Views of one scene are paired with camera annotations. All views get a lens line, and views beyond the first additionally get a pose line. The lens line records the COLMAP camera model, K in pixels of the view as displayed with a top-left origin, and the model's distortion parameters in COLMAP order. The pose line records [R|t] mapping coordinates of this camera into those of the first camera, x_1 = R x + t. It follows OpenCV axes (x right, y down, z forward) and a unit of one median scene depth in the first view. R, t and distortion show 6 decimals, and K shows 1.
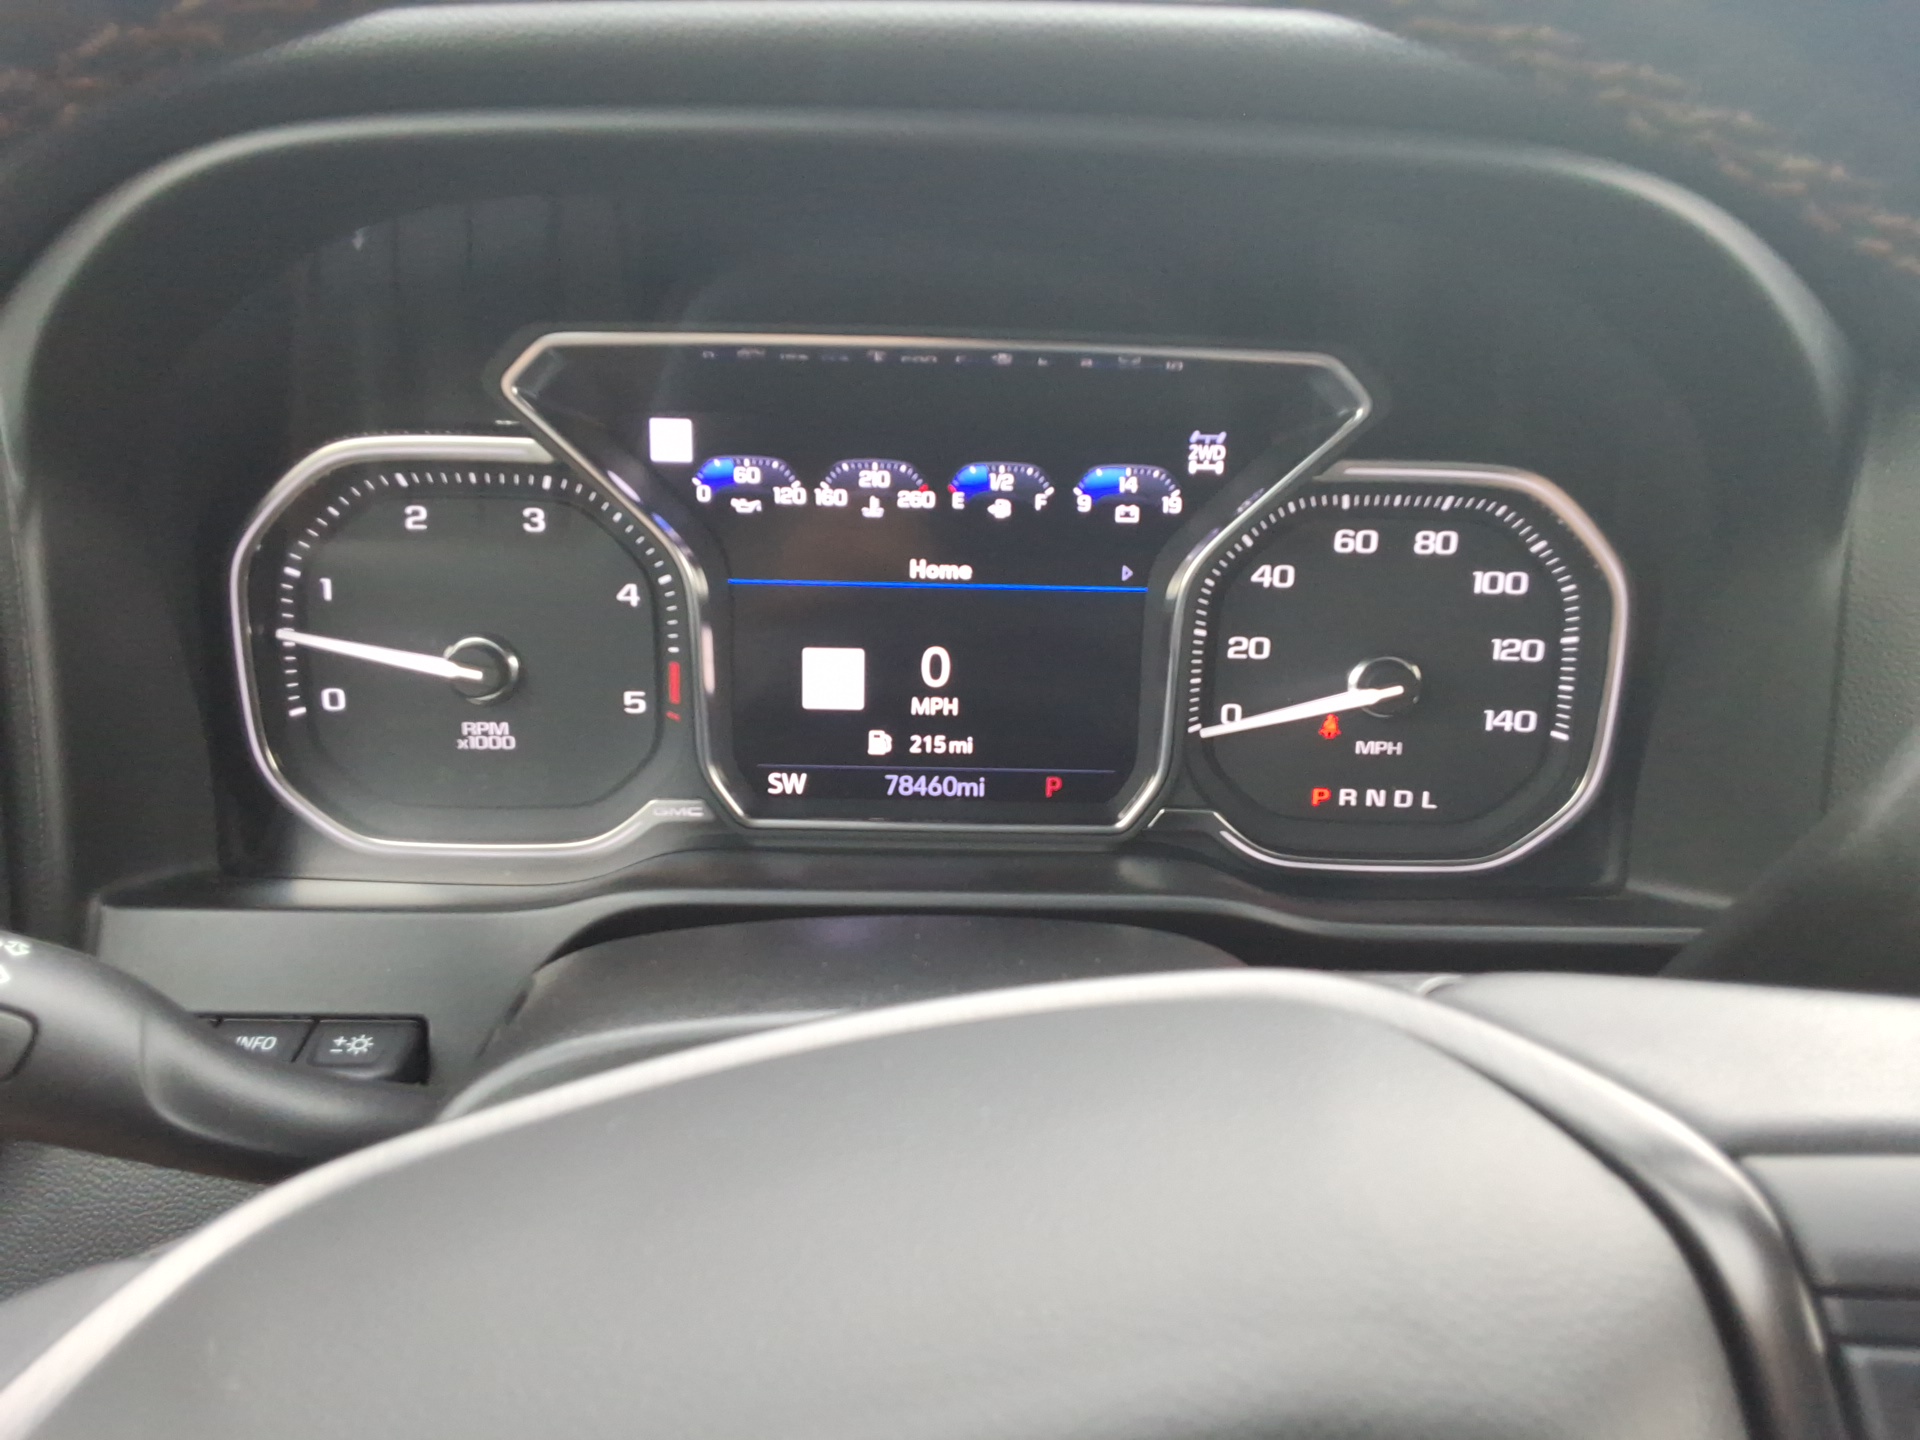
lens RADIAL K [[1537.8, 0, 971.0], [0, 1537.8, 699.3], [0, 0, 1]] dist [0.095687, -0.142514]
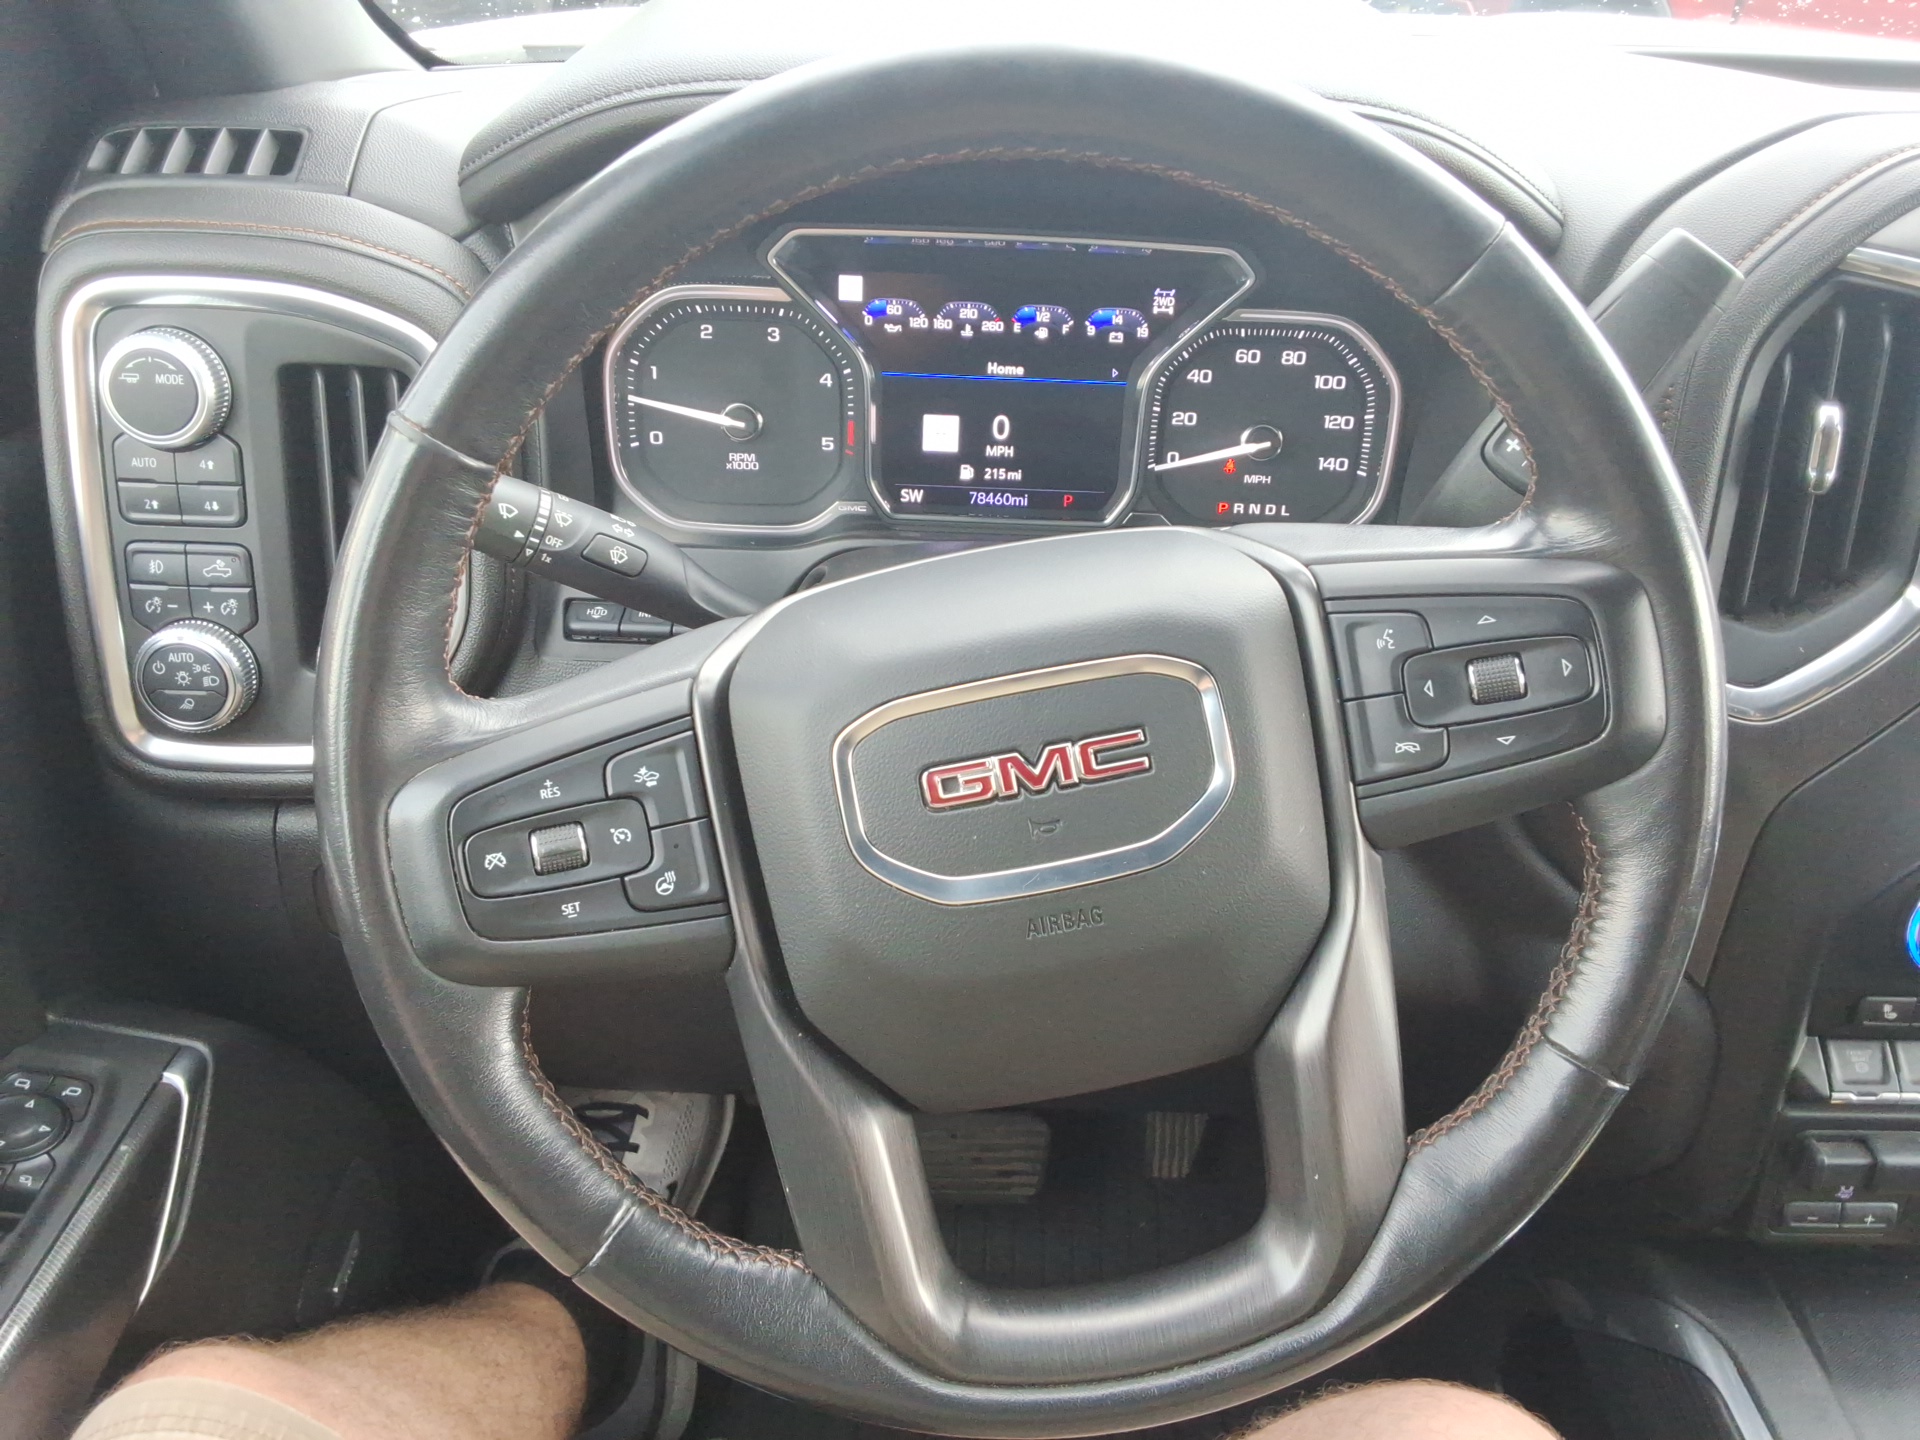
lens RADIAL K [[1537.8, 0, 971.0], [0, 1537.8, 699.3], [0, 0, 1]] dist [0.095687, -0.142514]
pose [[0.999804, 0.019281, 0.004459, -0.059501], [-0.019663, 0.993332, 0.113600, 0.086563], [-0.002239, -0.113665, 0.993517, -0.747613]]
